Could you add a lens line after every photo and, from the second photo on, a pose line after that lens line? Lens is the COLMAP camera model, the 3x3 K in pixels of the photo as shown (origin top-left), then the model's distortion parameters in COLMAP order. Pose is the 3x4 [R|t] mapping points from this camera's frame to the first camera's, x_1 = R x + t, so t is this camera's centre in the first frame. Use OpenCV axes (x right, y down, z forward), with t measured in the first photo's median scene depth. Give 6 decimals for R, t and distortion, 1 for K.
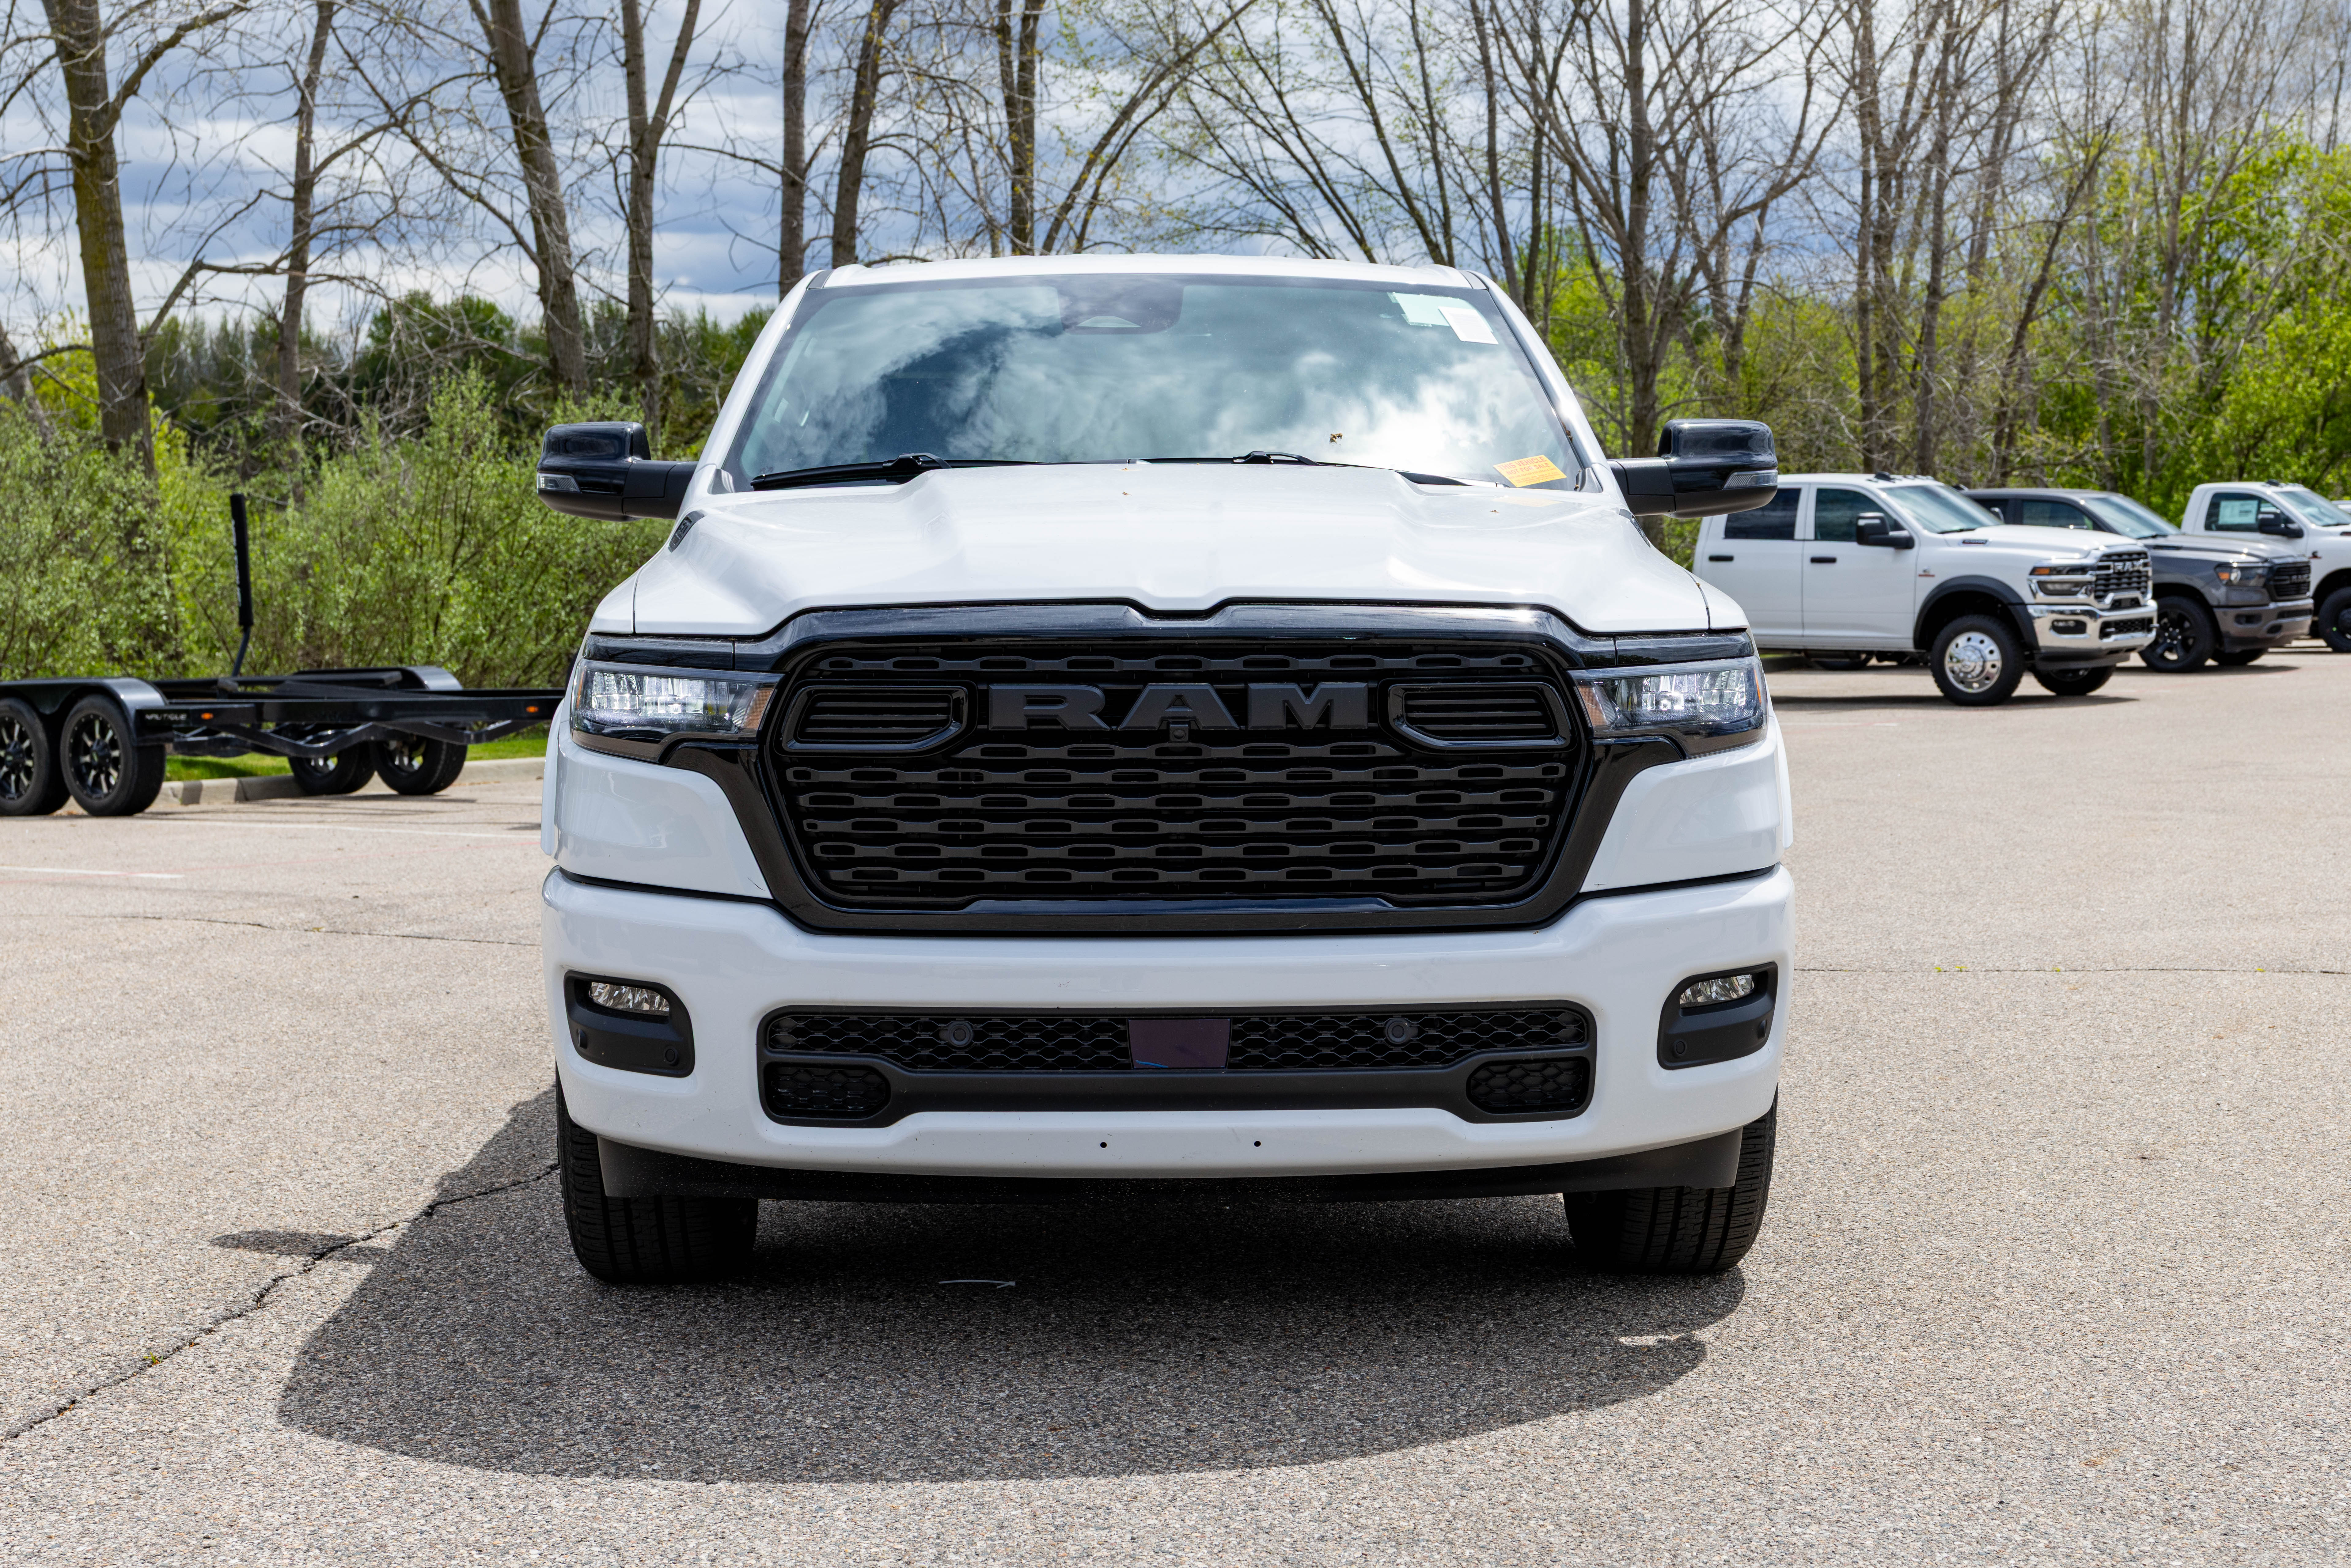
lens RADIAL K [[3451.1, 0, 1156.7], [0, 3451.1, 794.8], [0, 0, 1]] dist [-0.089960, 0.538751]
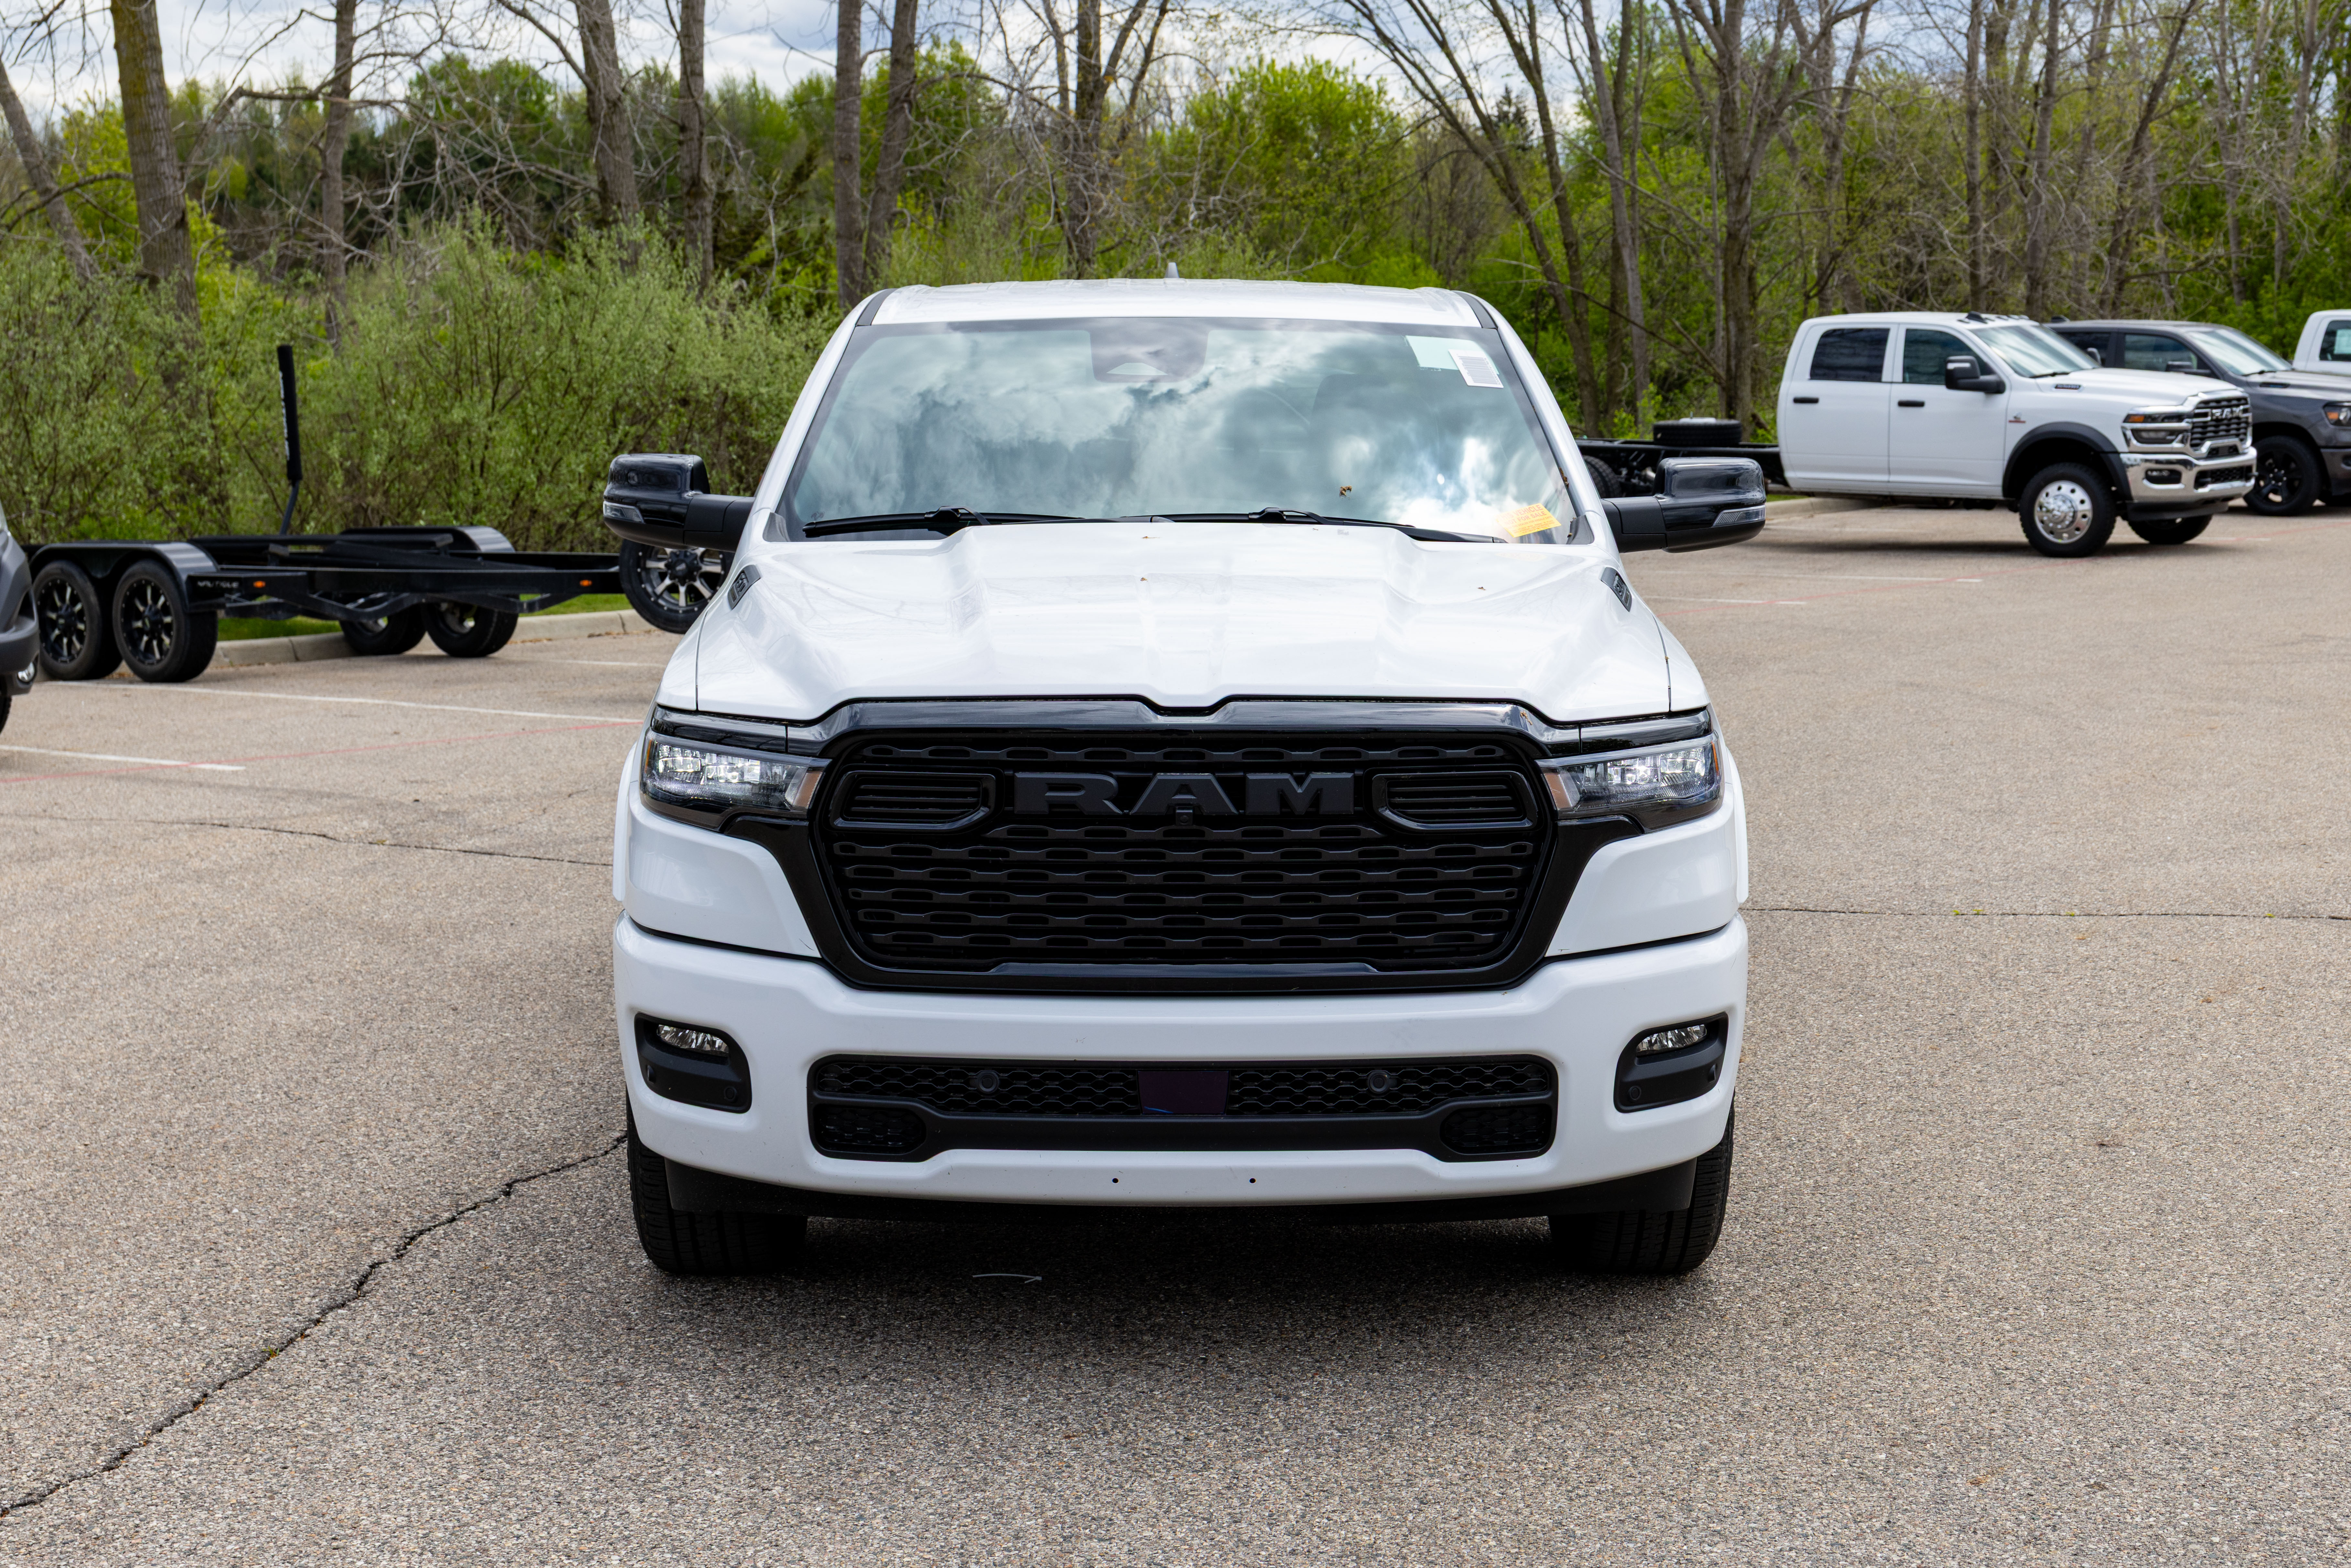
lens RADIAL K [[3619.2, 0, 1166.4], [0, 3619.2, 822.9], [0, 0, 1]] dist [-0.054437, 0.220766]
pose [[0.999812, 0.007426, -0.017897, 0.019290], [-0.006283, 0.997989, 0.063071, -0.080139], [0.018330, -0.062947, 0.997849, -0.151214]]
